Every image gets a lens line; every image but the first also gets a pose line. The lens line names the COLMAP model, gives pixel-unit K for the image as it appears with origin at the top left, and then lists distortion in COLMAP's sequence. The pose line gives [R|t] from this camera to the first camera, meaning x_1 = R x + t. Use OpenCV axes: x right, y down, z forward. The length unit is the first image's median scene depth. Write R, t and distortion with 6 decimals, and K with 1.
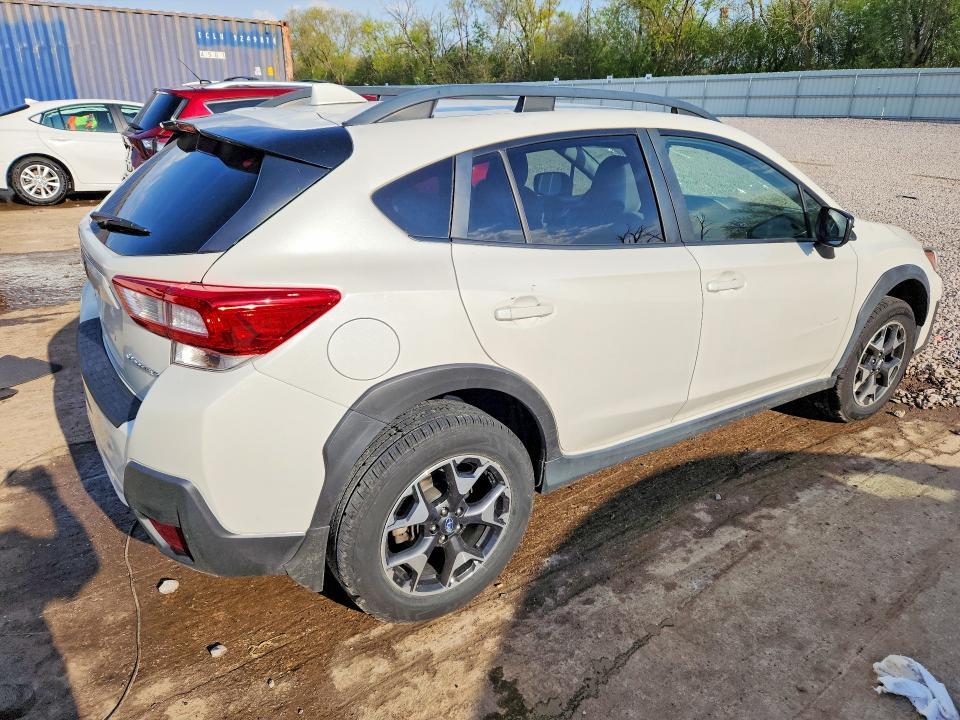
lens RADIAL K [[638.2, 0, 502.6], [0, 638.2, 364.8], [0, 0, 1]] dist [0.037003, -0.029910]
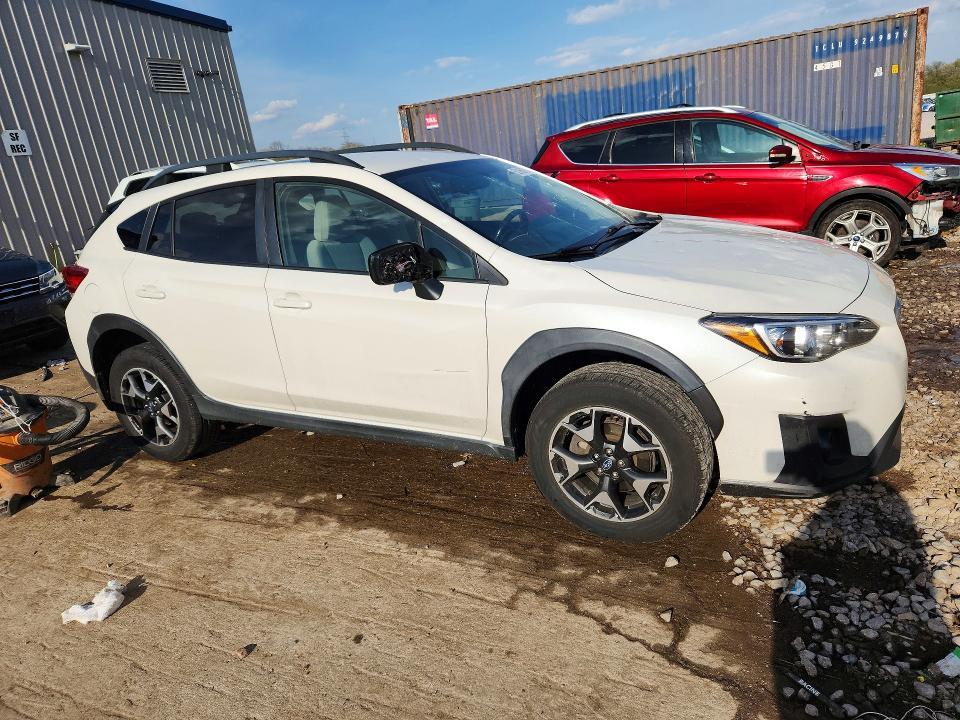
lens RADIAL K [[638.2, 0, 479.5], [0, 638.2, 362.6], [0, 0, 1]] dist [0.037003, -0.029910]
pose [[0.460713, 0.196782, -0.865460, 0.252920], [-0.209233, 0.971709, 0.109559, -0.035960], [0.862534, 0.130607, 0.488852, 0.118236]]
